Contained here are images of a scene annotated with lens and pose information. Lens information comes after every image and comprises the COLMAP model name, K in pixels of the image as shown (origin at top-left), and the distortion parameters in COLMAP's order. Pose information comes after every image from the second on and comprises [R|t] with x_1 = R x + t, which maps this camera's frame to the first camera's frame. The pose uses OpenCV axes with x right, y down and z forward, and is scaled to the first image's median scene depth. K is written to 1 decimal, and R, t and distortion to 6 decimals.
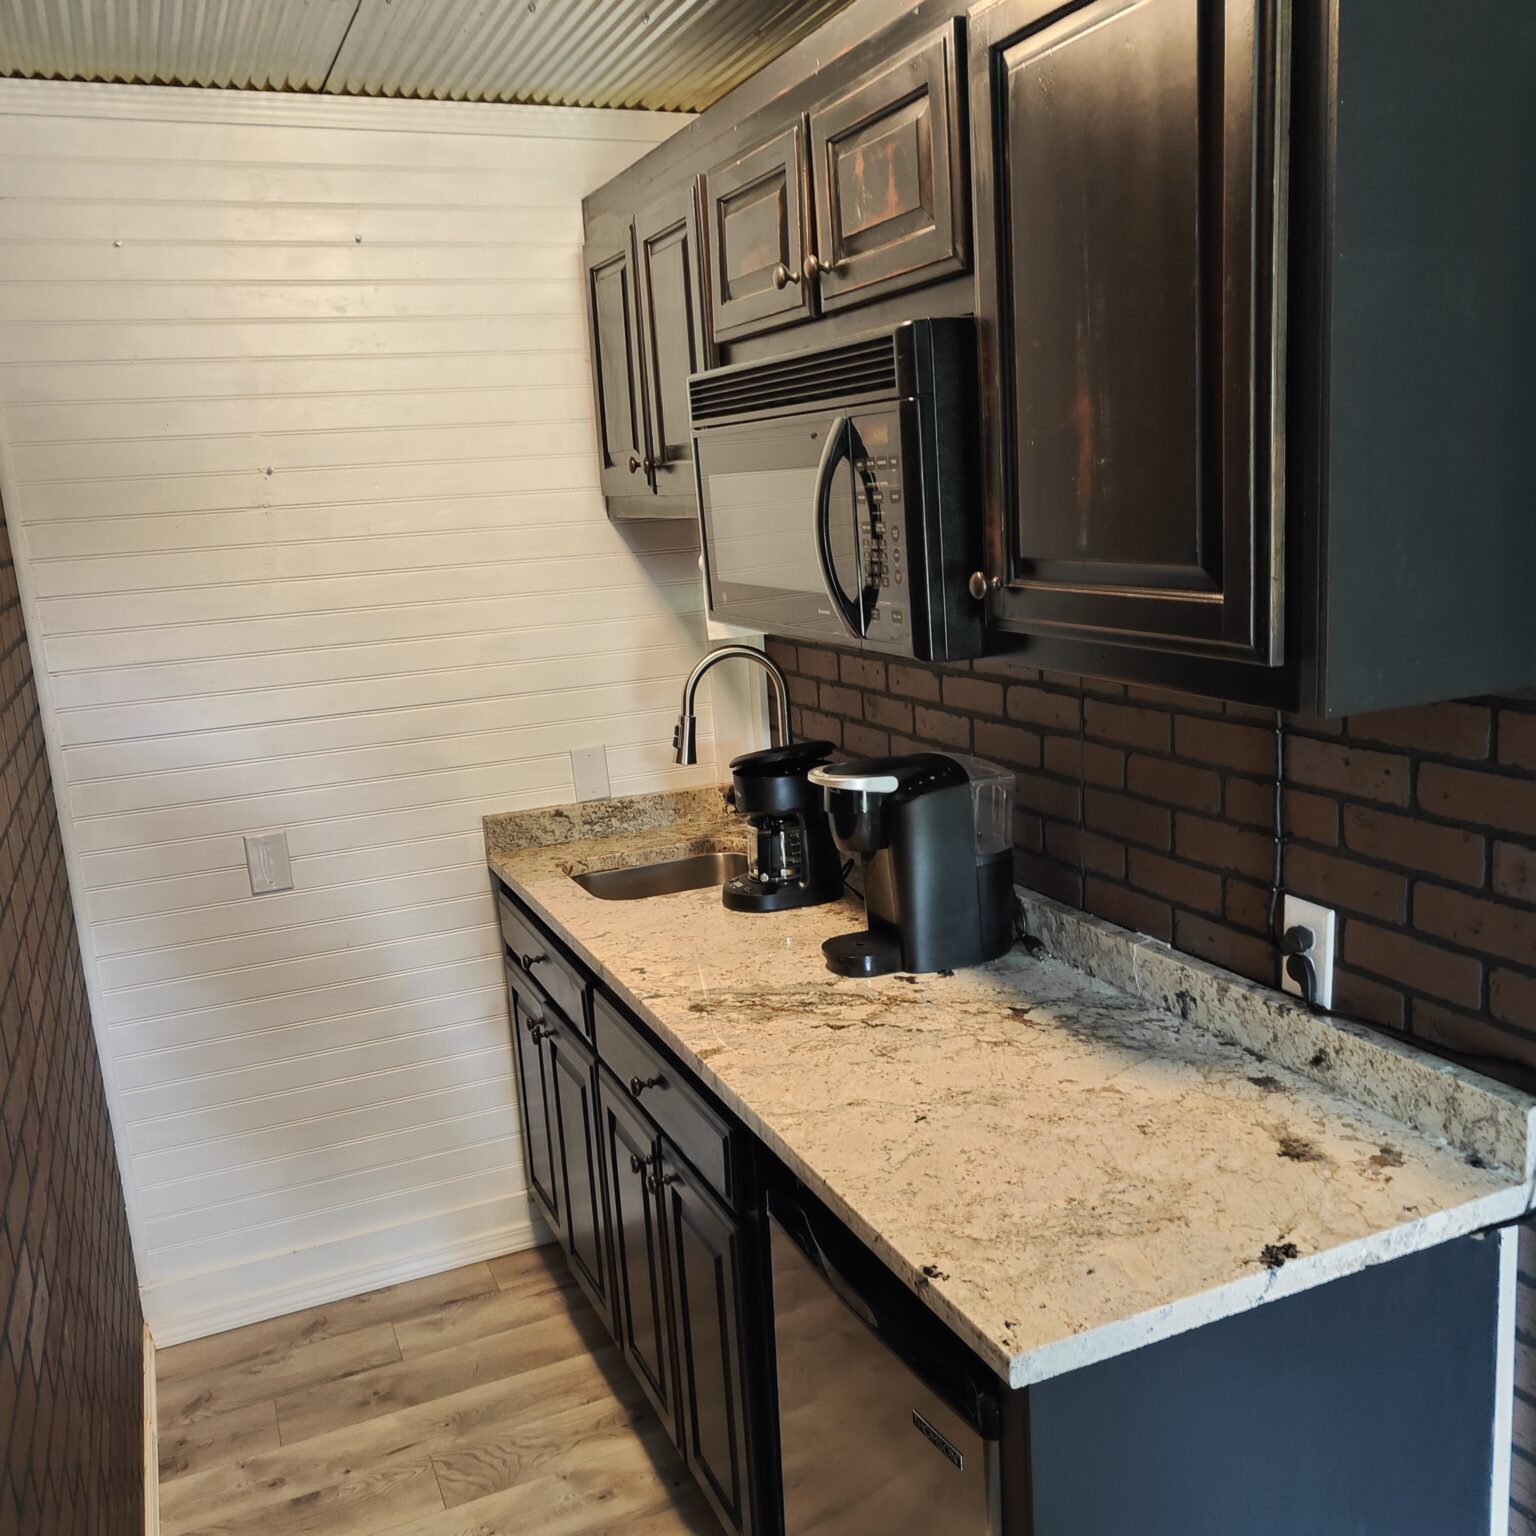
lens RADIAL K [[1424.5, 0, 768.0], [0, 1424.5, 768.0], [0, 0, 1]] dist [-0.019176, -0.005192]
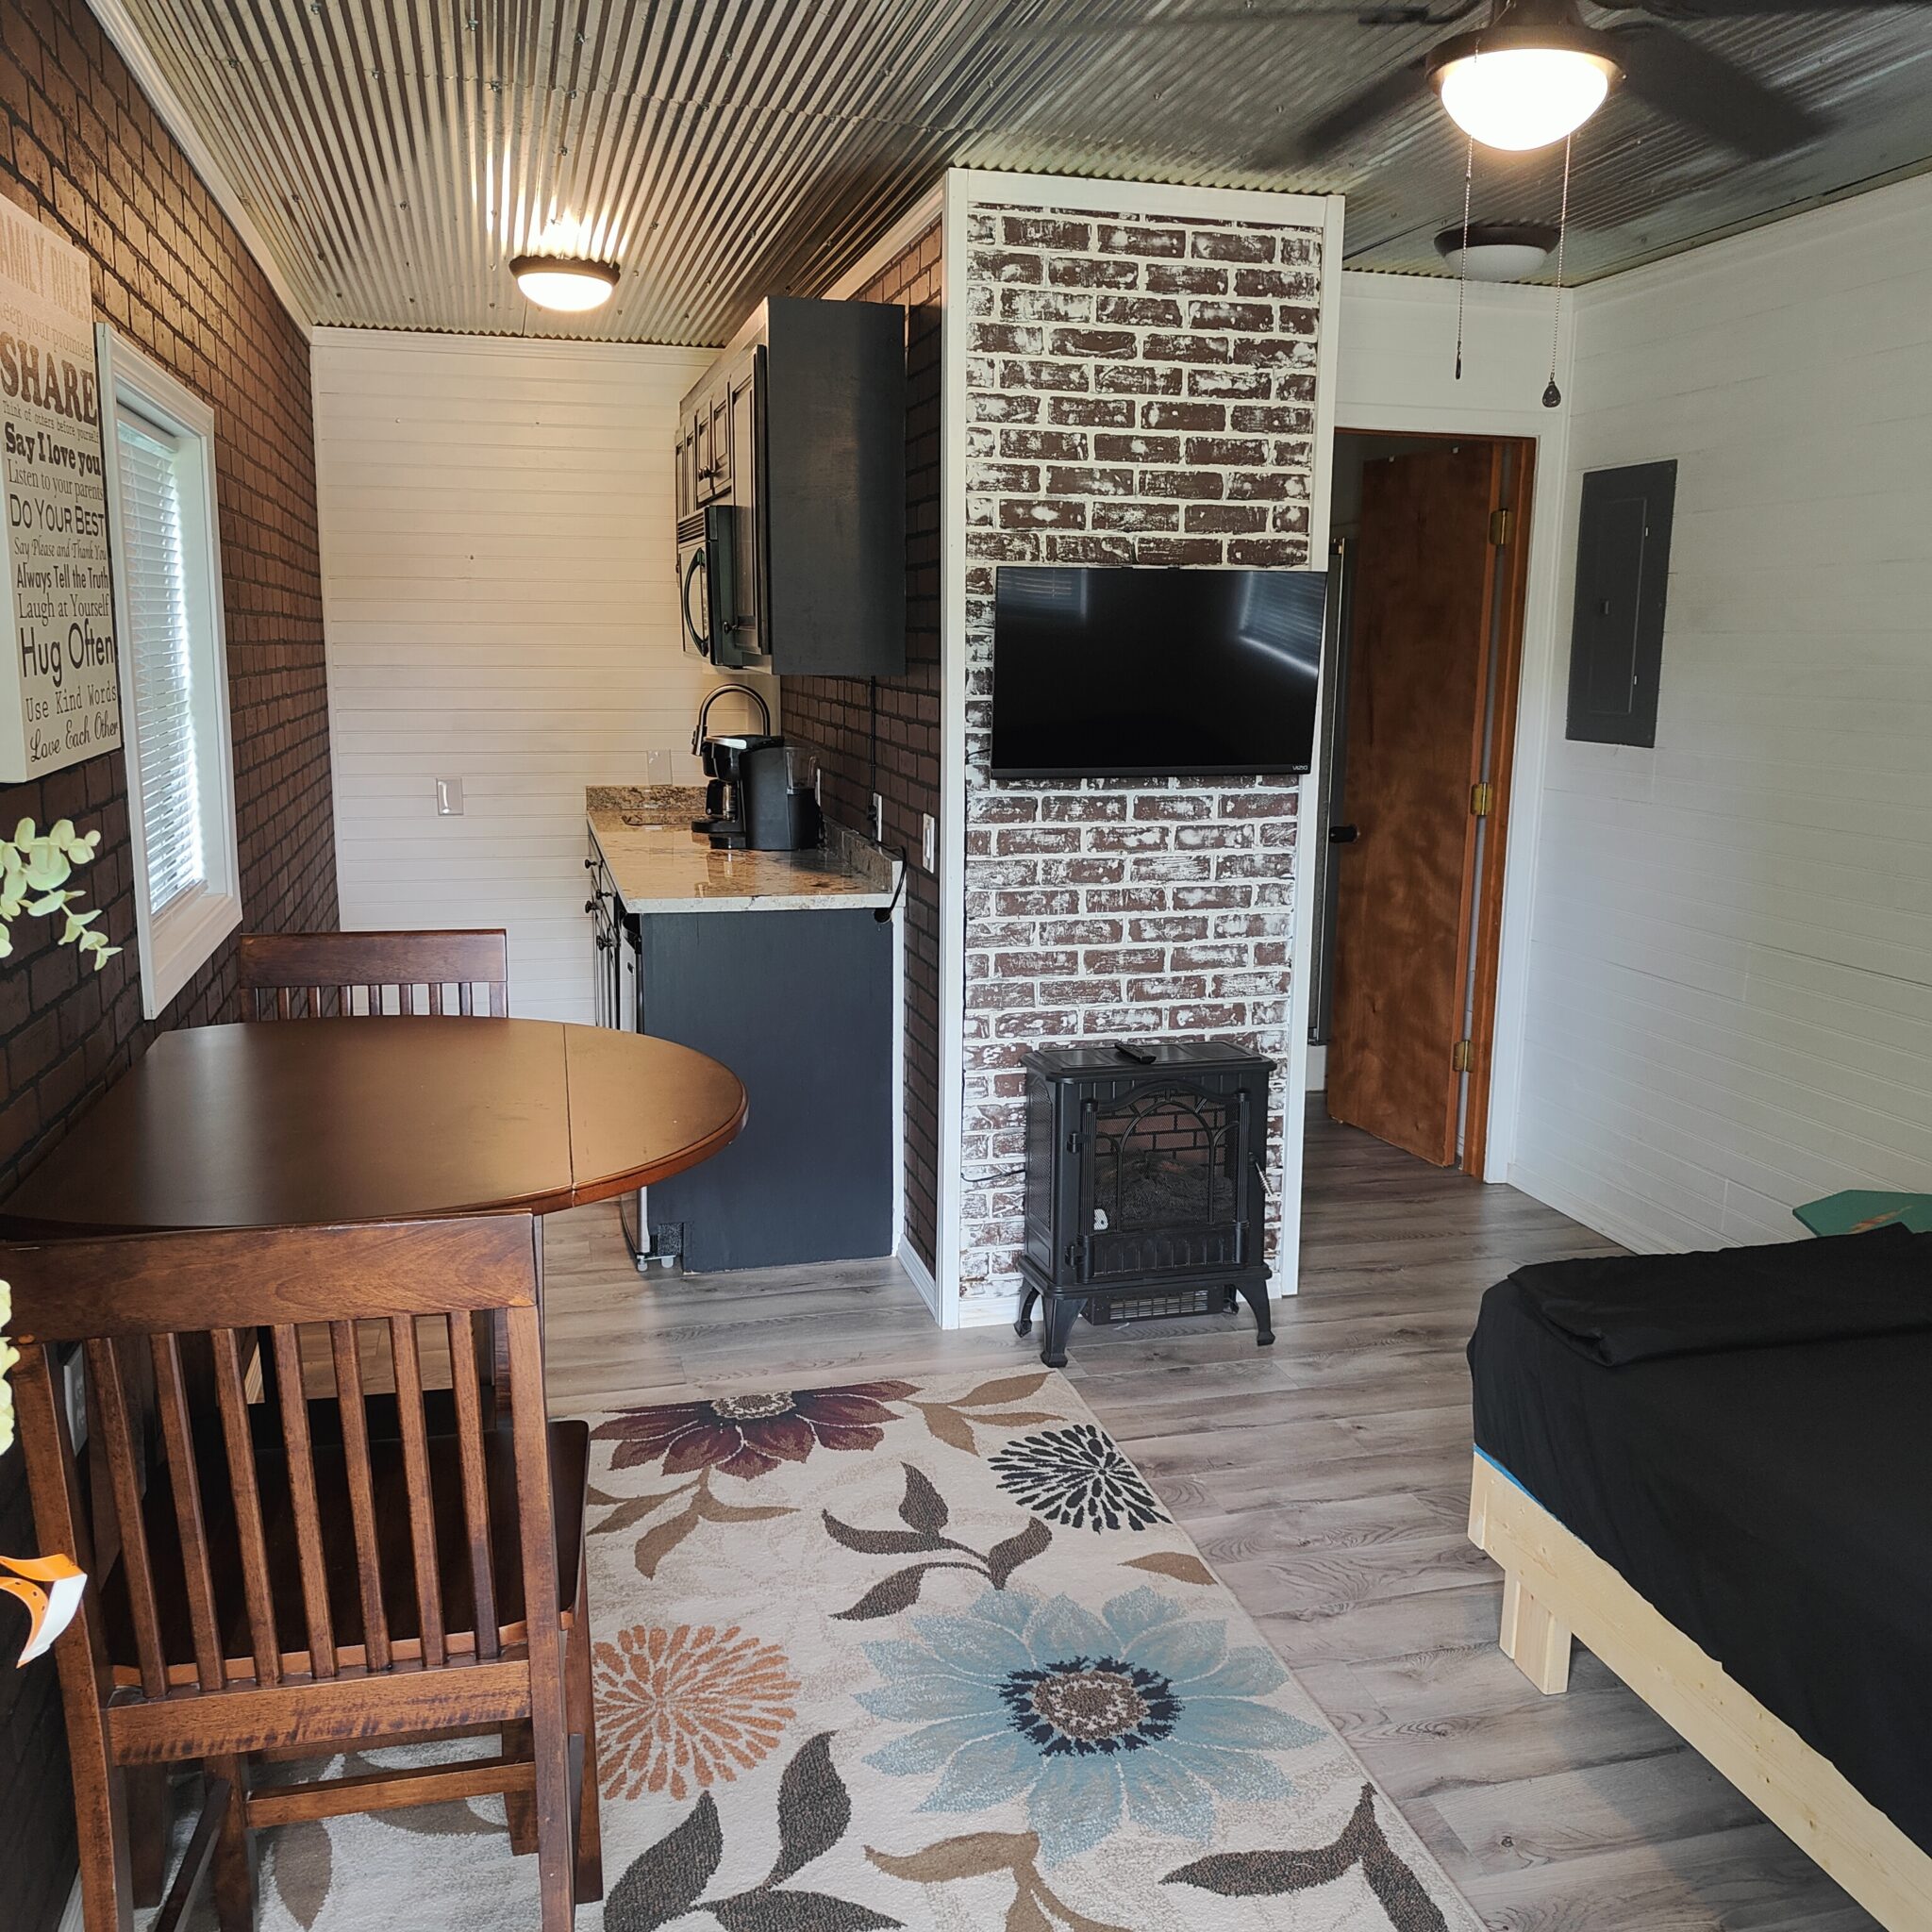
lens RADIAL K [[1791.7, 0, 966.0], [0, 1791.7, 966.0], [0, 0, 1]] dist [-0.019176, -0.005192]
pose [[0.985973, 0.102585, -0.131657, 0.538090], [-0.103216, 0.994657, 0.002041, 0.200727], [0.131163, 0.011577, 0.991293, -0.983170]]
